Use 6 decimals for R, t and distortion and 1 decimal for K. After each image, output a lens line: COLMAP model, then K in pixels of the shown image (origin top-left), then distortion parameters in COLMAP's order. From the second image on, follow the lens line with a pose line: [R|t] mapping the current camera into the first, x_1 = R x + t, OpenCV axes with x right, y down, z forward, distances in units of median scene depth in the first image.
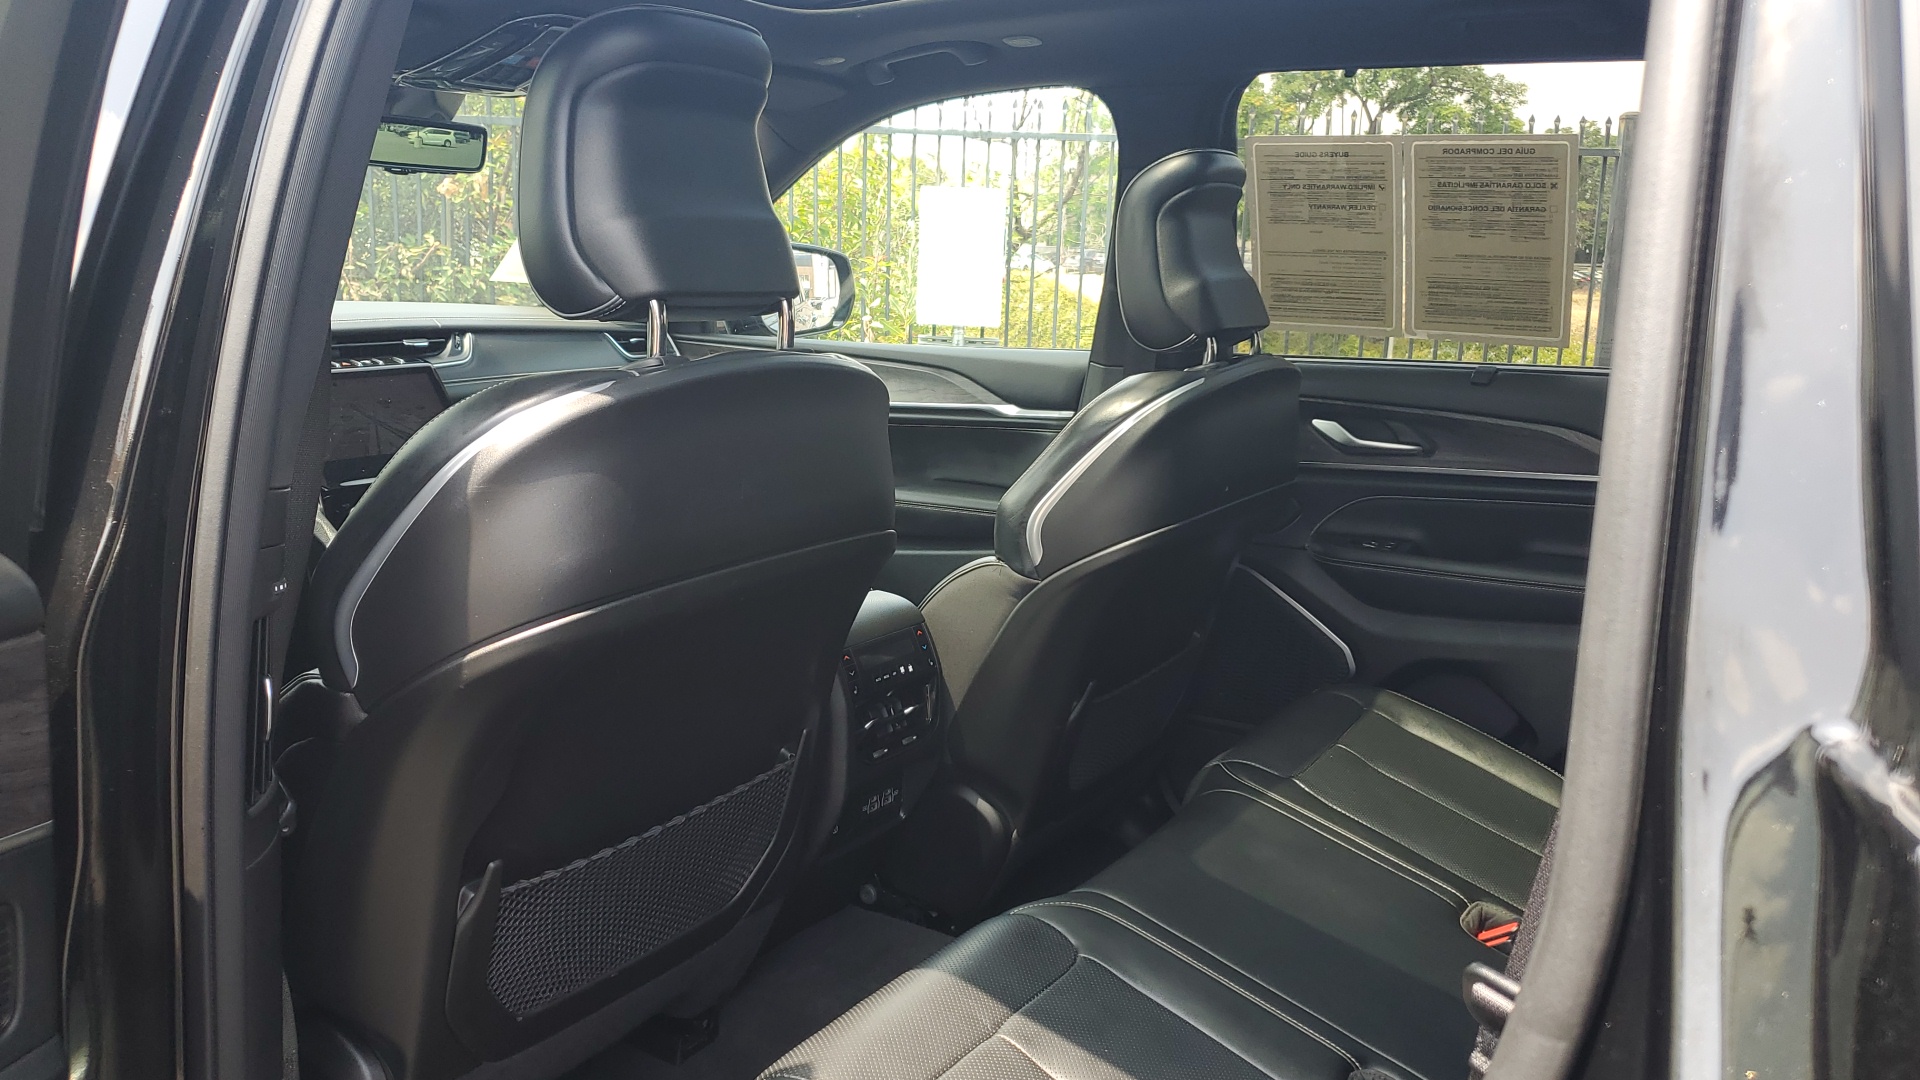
lens RADIAL K [[1510.1, 0, 974.5], [0, 1510.1, 537.2], [0, 0, 1]] dist [0.034753, -0.055970]
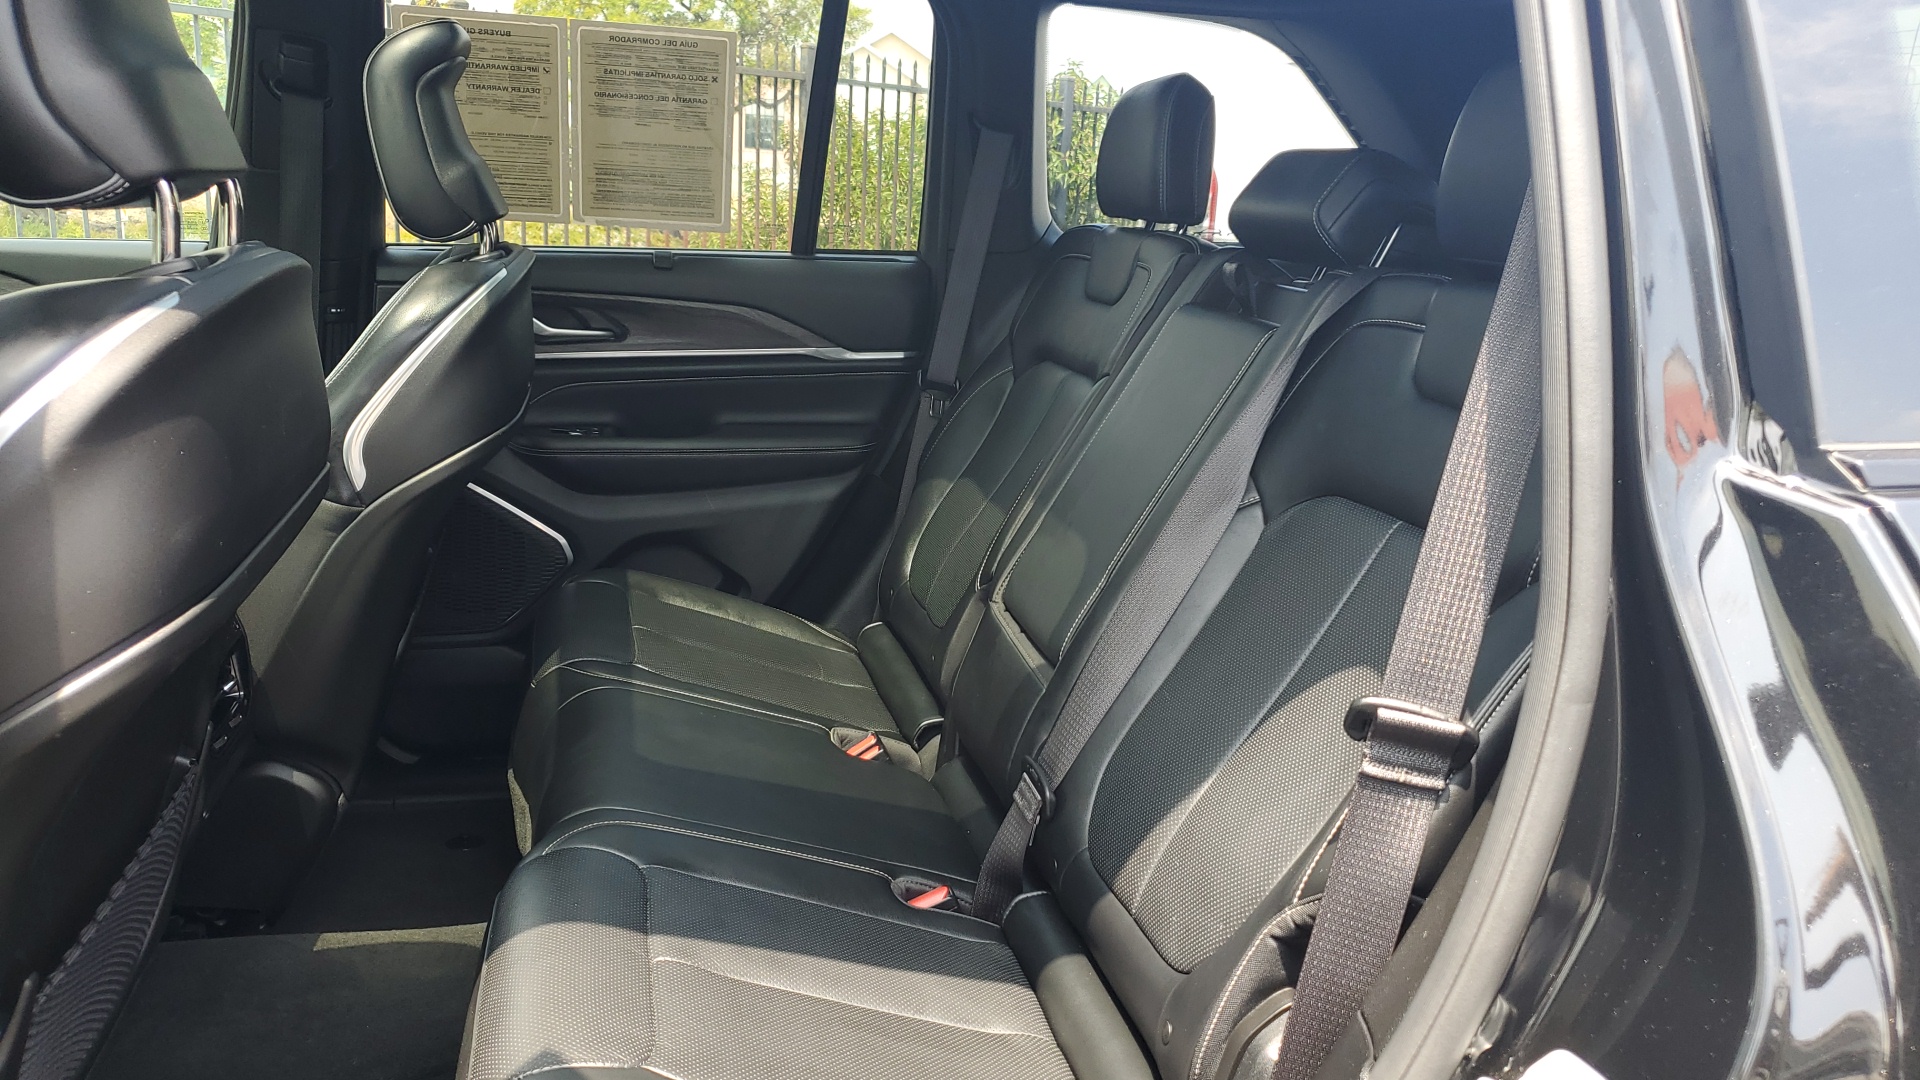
lens RADIAL K [[1510.1, 0, 969.5], [0, 1510.1, 534.0], [0, 0, 1]] dist [0.034753, -0.055970]
pose [[0.694666, -0.157261, 0.701932, -0.284267], [0.108477, 0.987553, 0.113898, -0.015278], [-0.711106, -0.002977, 0.703078, 0.109221]]
